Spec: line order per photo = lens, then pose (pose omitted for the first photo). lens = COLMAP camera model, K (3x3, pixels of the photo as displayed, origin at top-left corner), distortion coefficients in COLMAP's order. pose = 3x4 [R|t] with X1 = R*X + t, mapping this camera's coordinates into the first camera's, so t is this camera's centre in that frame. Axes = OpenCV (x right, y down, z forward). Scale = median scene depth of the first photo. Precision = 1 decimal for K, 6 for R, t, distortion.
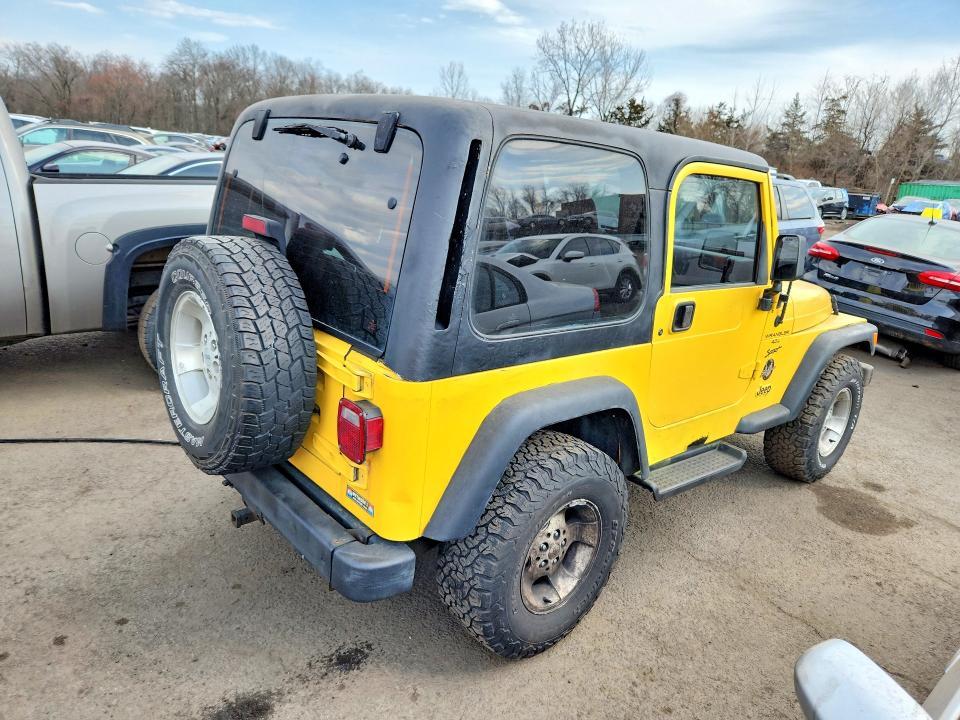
lens RADIAL K [[720.1, 0, 445.2], [0, 720.1, 359.4], [0, 0, 1]] dist [0.027010, -0.005657]
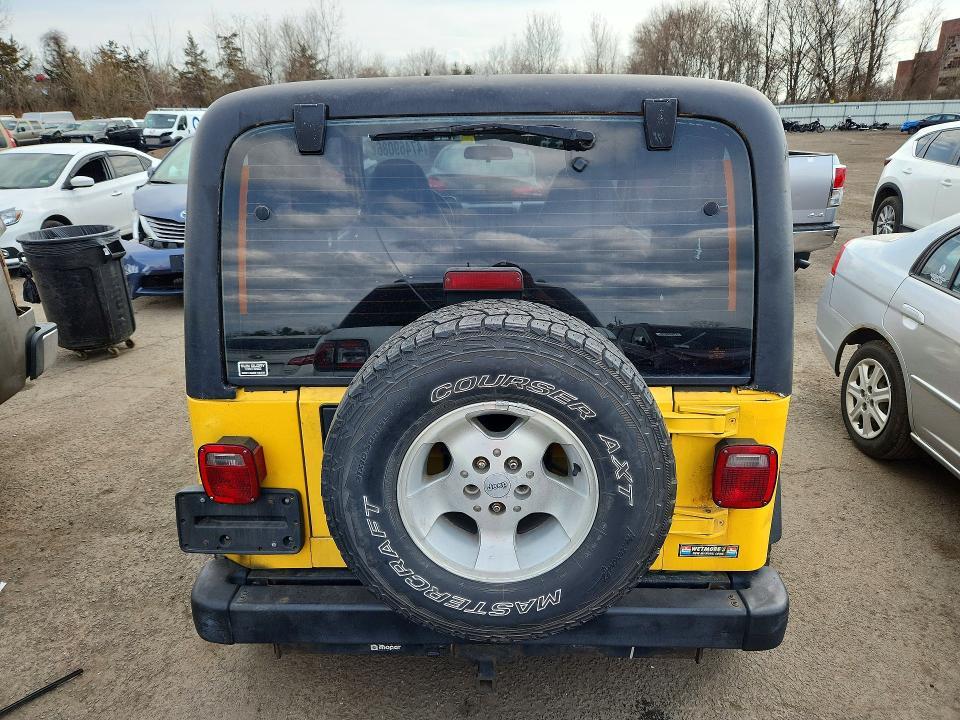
lens RADIAL K [[720.1, 0, 445.2], [0, 720.1, 359.4], [0, 0, 1]] dist [0.027010, -0.005657]
pose [[0.632106, -0.332581, 0.699880, -0.139868], [0.275092, 0.940690, 0.198561, -0.046249], [-0.724408, 0.067020, 0.686106, 0.100586]]
